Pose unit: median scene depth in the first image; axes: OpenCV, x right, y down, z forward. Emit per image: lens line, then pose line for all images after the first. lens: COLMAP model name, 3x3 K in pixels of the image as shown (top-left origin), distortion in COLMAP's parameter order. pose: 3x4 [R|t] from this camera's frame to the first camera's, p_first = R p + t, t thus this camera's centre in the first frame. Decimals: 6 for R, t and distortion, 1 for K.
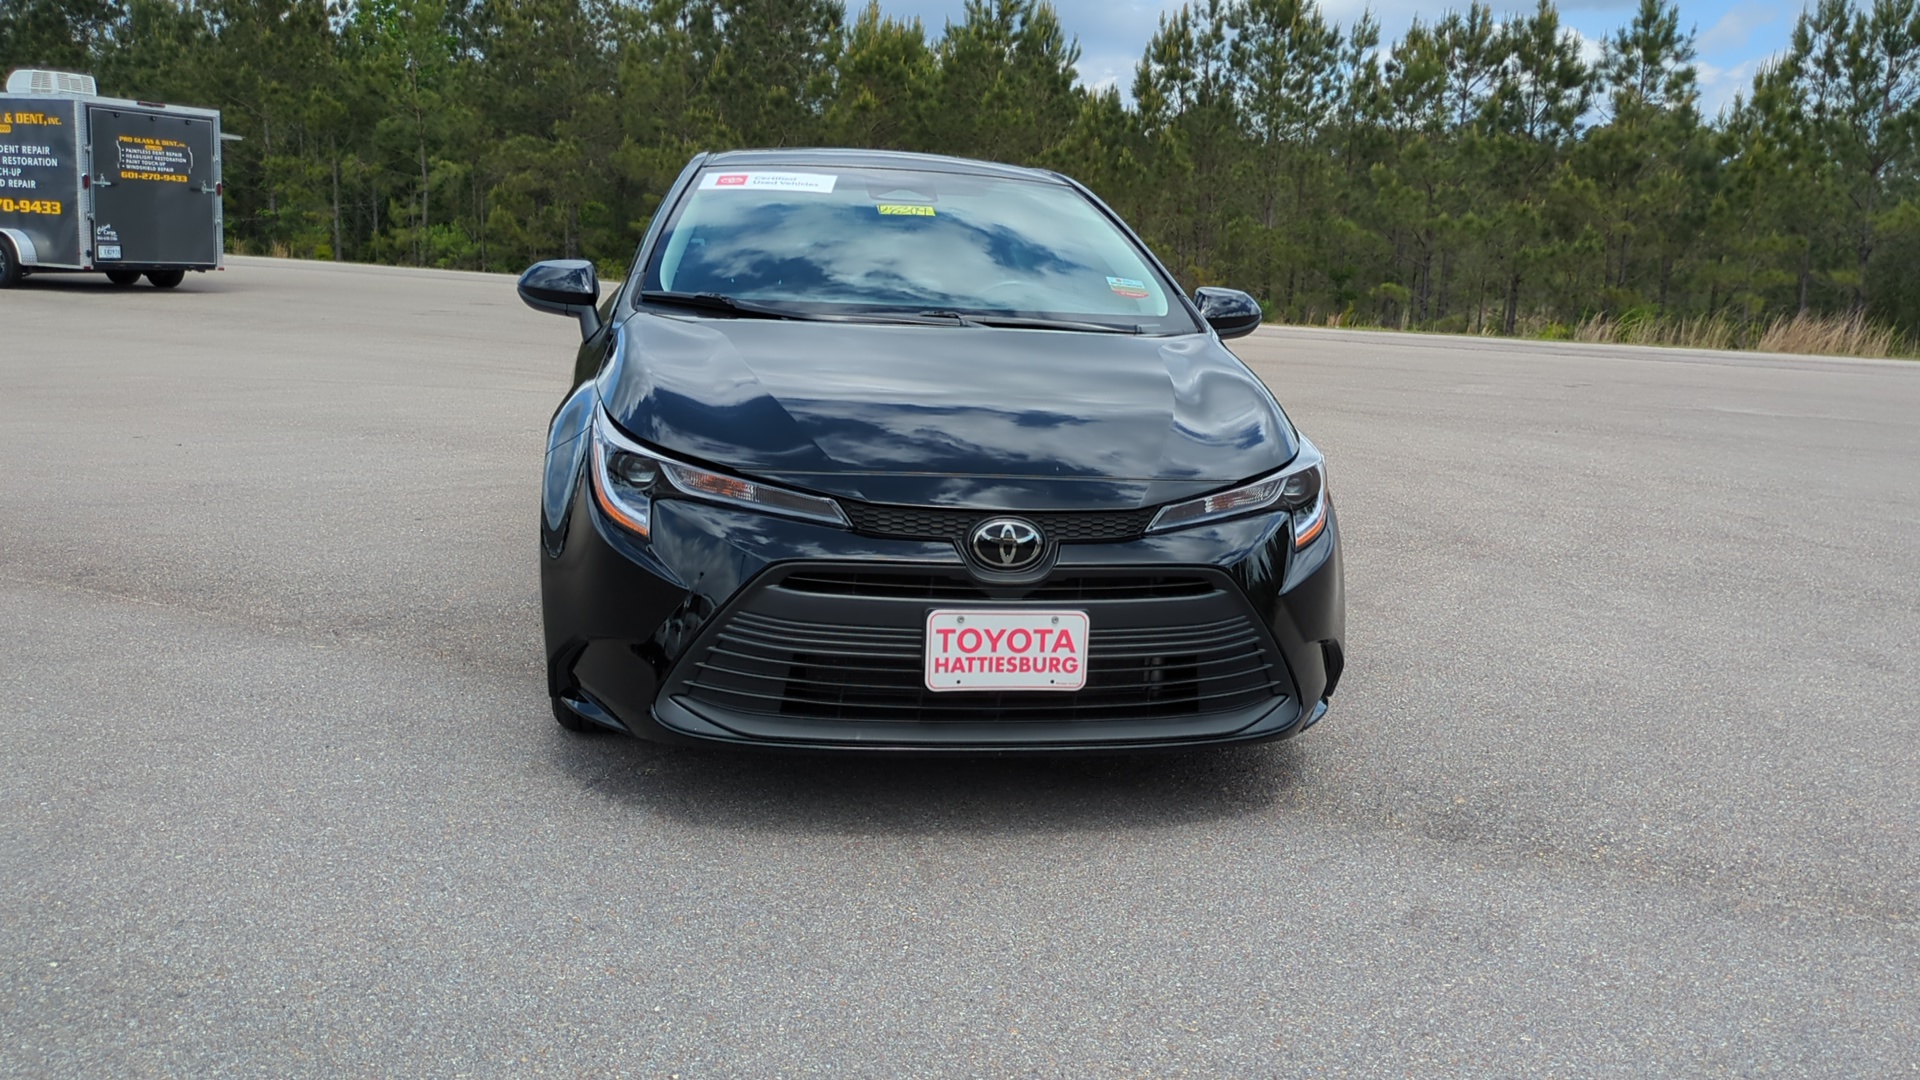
lens RADIAL K [[1647.6, 0, 949.2], [0, 1647.6, 551.0], [0, 0, 1]] dist [0.026369, -0.021276]
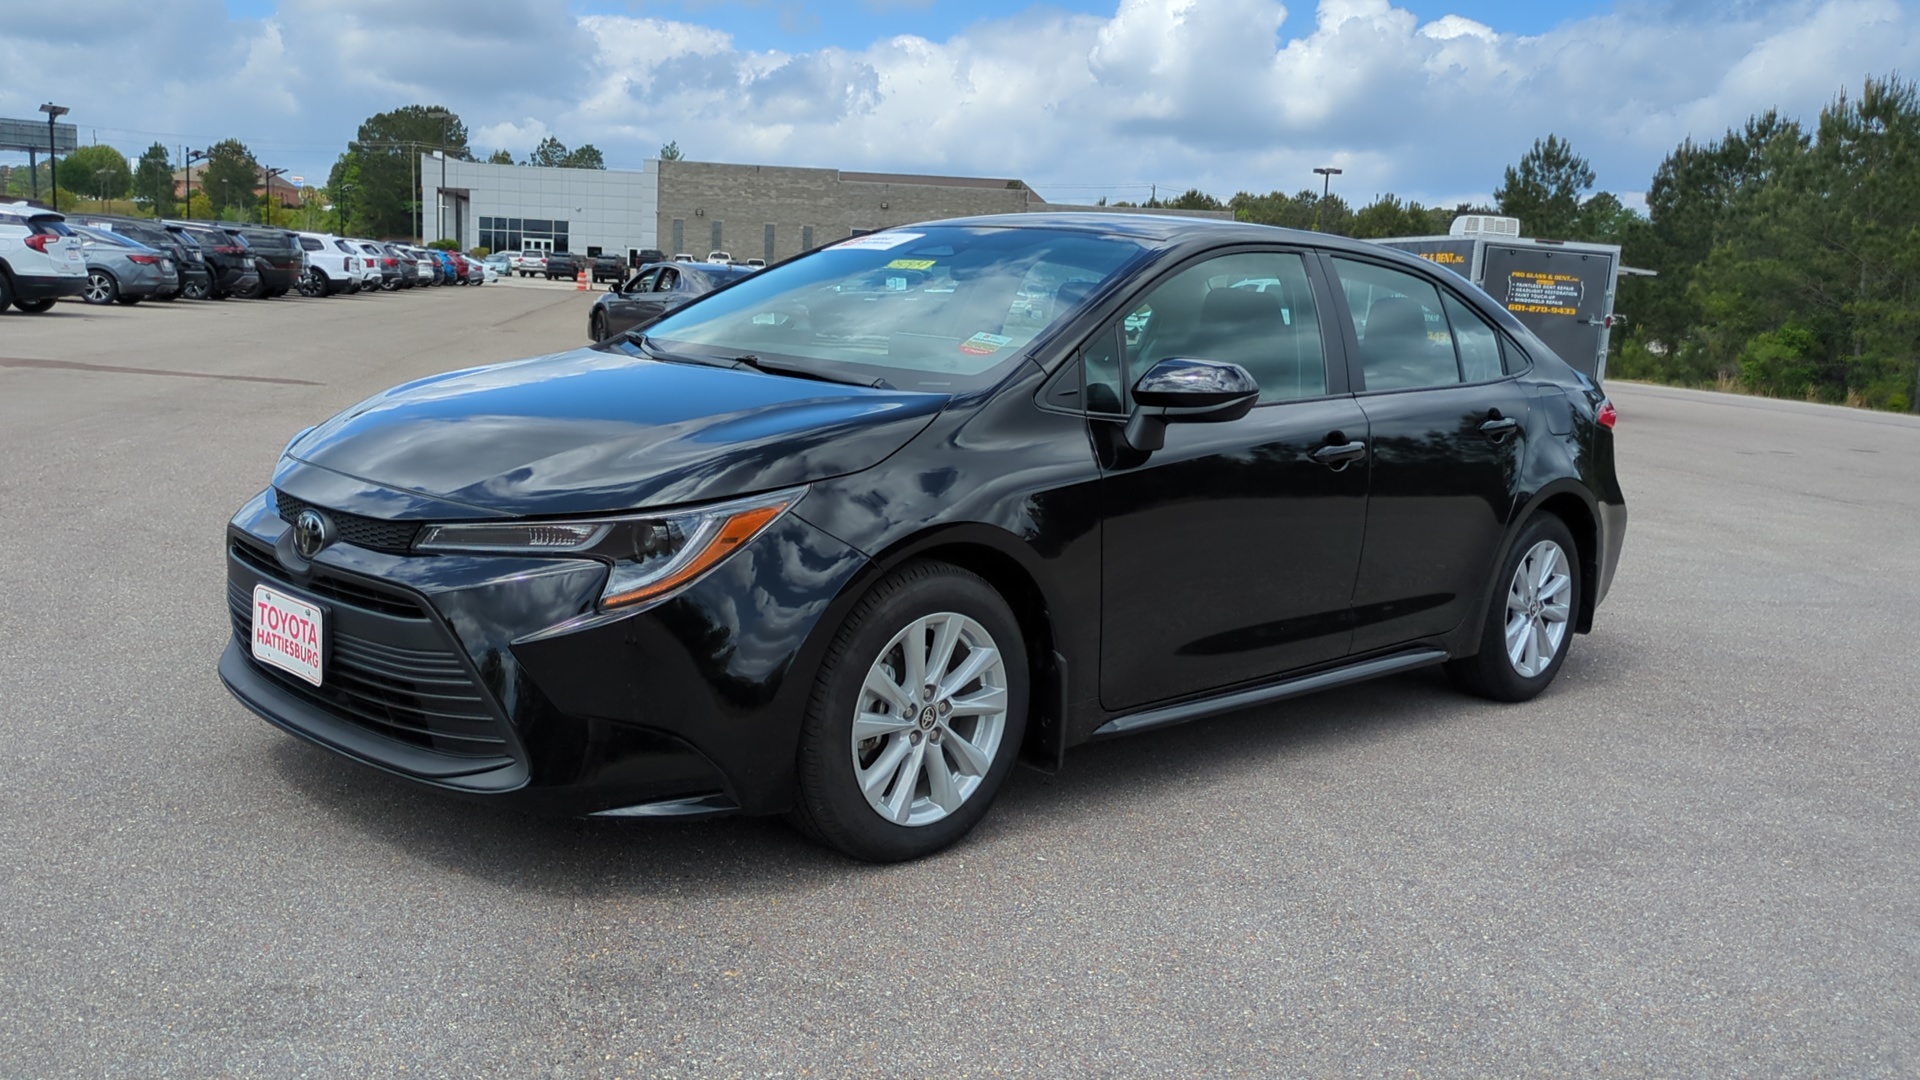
lens RADIAL K [[1647.6, 0, 953.5], [0, 1647.6, 548.8], [0, 0, 1]] dist [0.026369, -0.021276]
pose [[0.574699, 0.115874, -0.810120, 0.169671], [-0.189557, 0.981852, 0.005965, -0.011802], [0.796109, 0.150136, 0.586233, 0.107760]]
